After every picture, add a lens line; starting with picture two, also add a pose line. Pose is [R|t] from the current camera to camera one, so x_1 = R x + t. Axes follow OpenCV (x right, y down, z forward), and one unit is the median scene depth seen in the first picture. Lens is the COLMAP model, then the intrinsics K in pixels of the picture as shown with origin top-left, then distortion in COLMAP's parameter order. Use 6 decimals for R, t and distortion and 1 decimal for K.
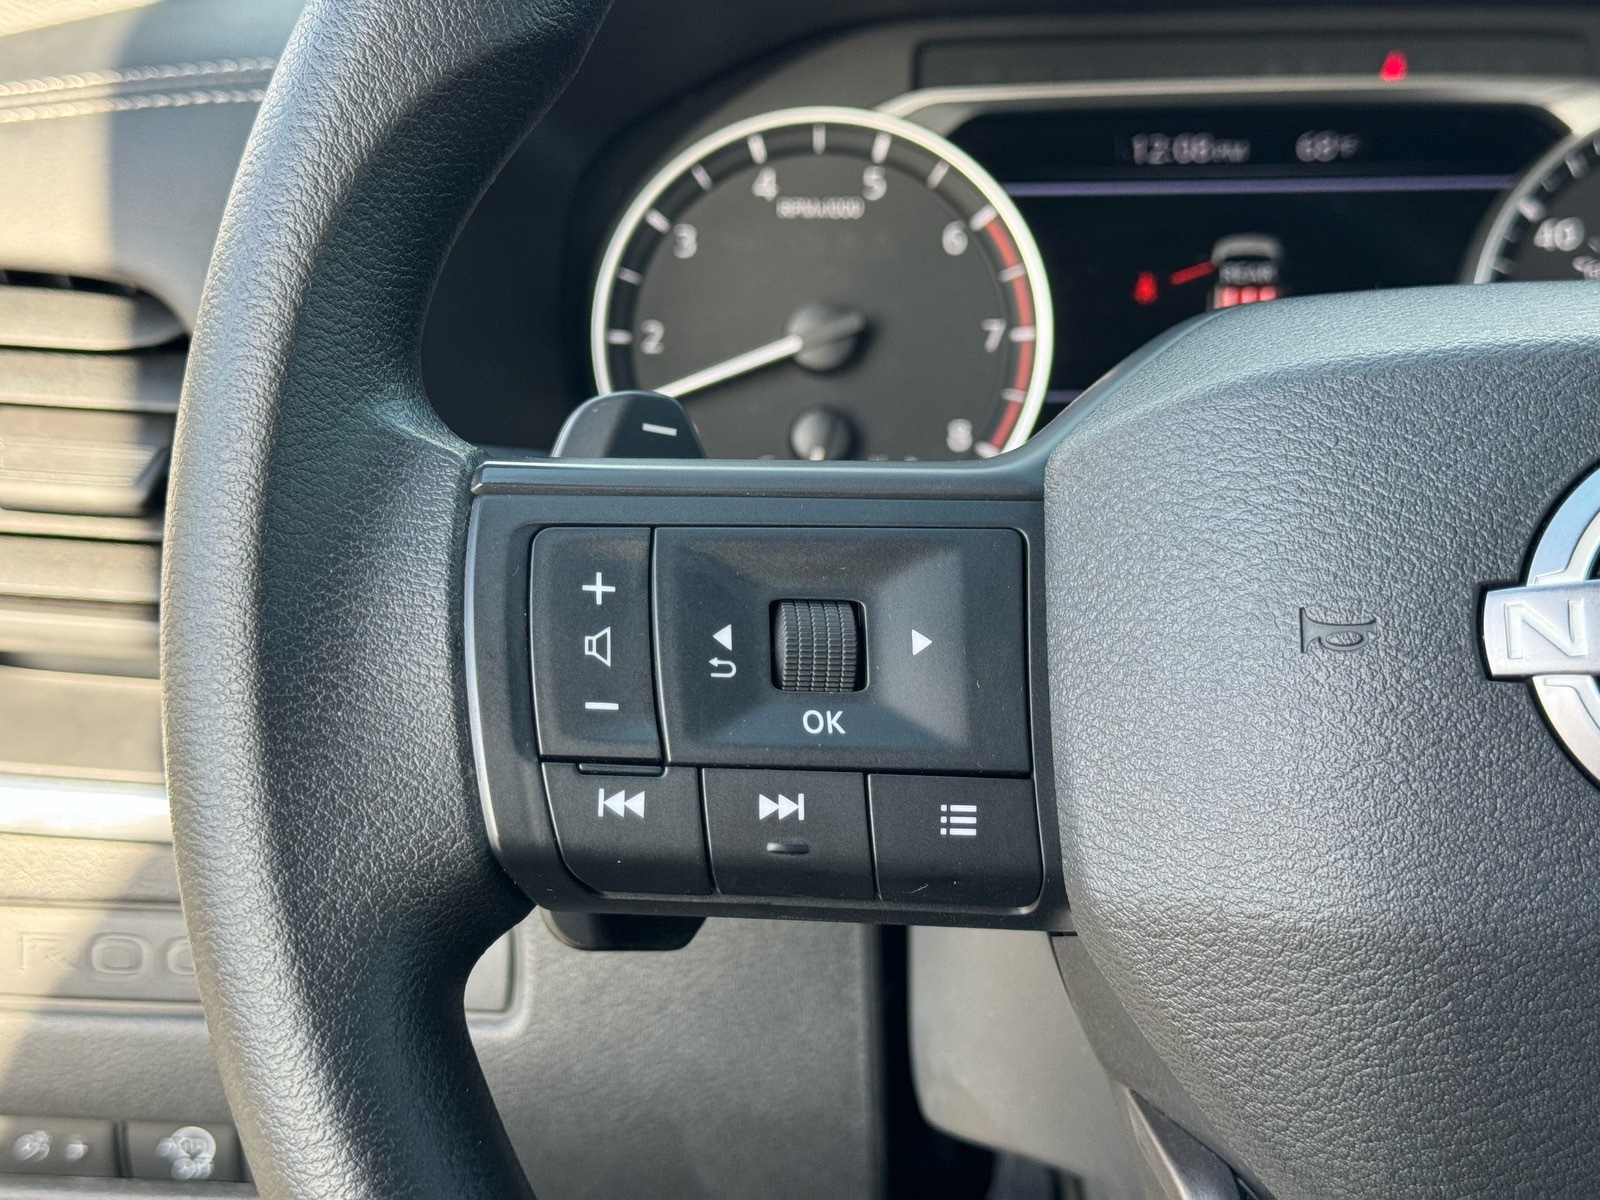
lens RADIAL K [[2332.1, 0, 811.4], [0, 2332.1, 605.3], [0, 0, 1]] dist [0.176207, 0.000000]
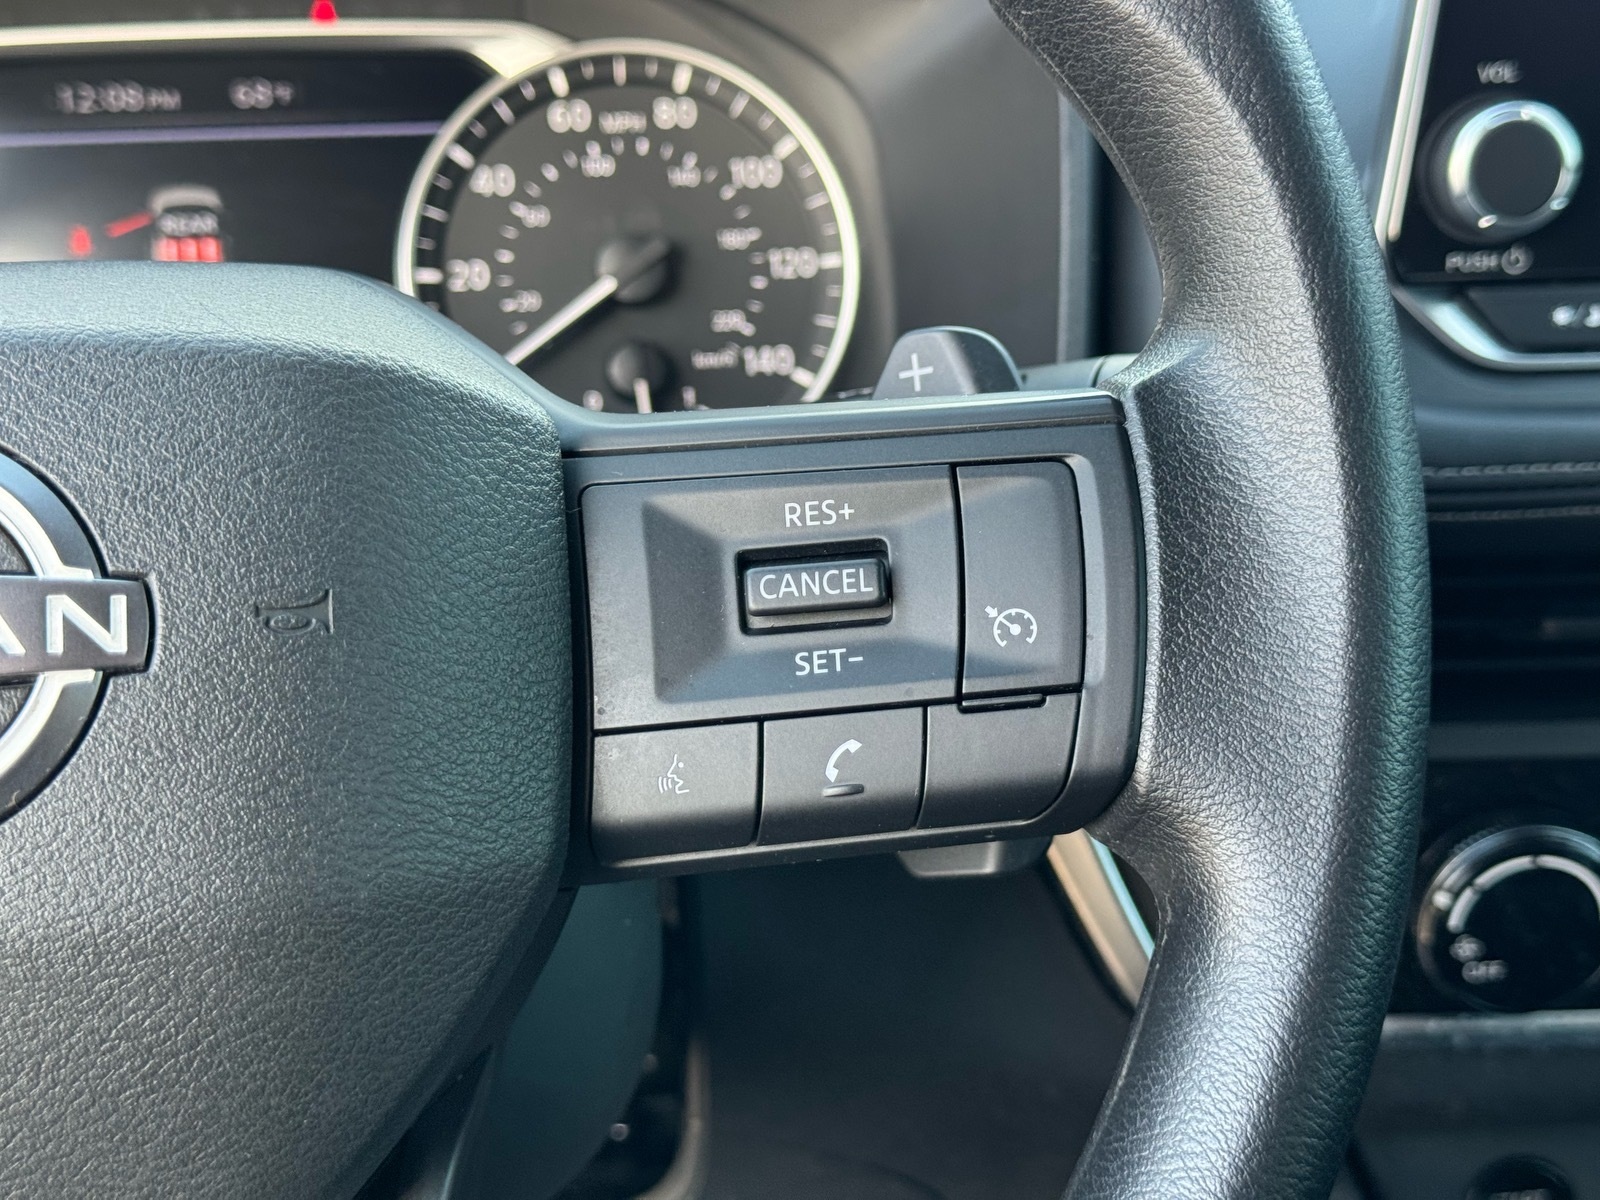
lens RADIAL K [[2332.1, 0, 794.2], [0, 2332.1, 582.5], [0, 0, 1]] dist [0.176207, 0.000000]
pose [[0.993183, -0.058182, 0.101008, 0.329658], [0.056200, 0.998169, 0.022353, -0.000665], [-0.102123, -0.016524, 0.994634, -0.006026]]
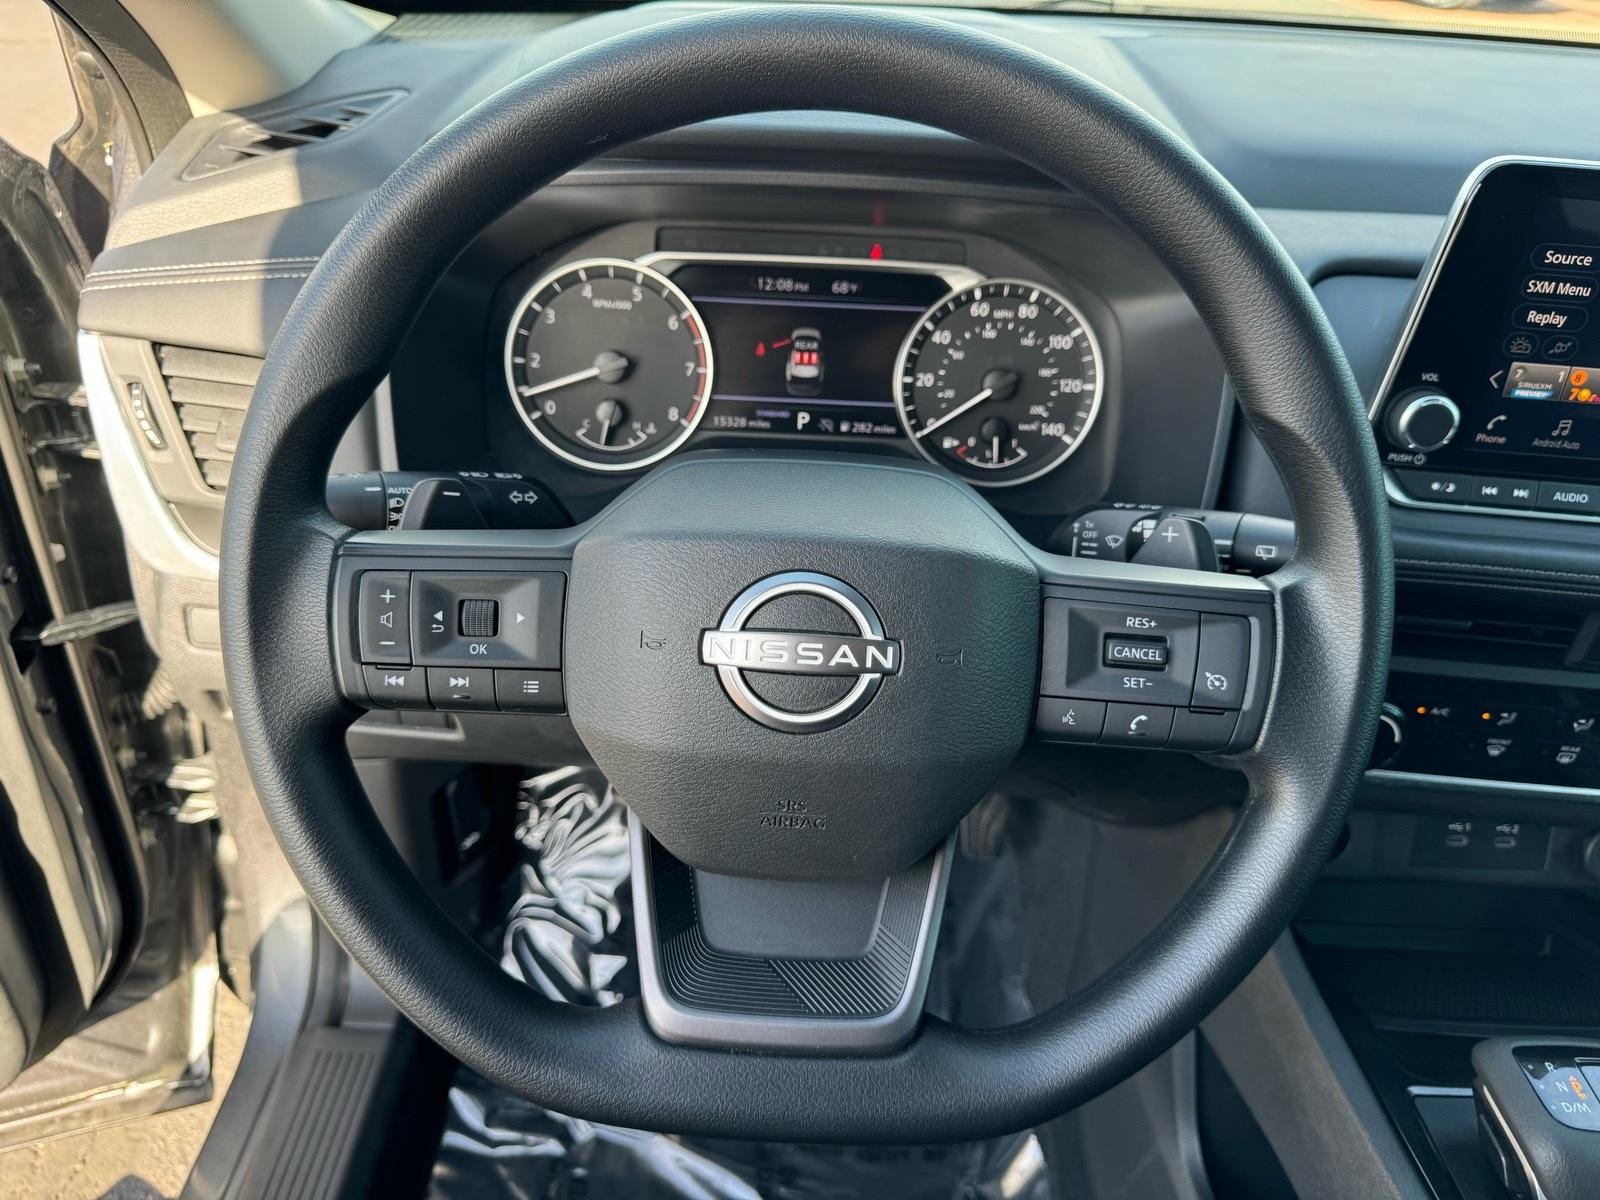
lens RADIAL K [[1188.8, 0, 795.7], [0, 1188.8, 609.0], [0, 0, 1]] dist [0.075137, -0.095814]
pose [[0.998750, 0.049450, 0.007267, 0.181100], [-0.049728, 0.968543, 0.243827, -0.175330], [0.005019, -0.243883, 0.969792, -0.146383]]
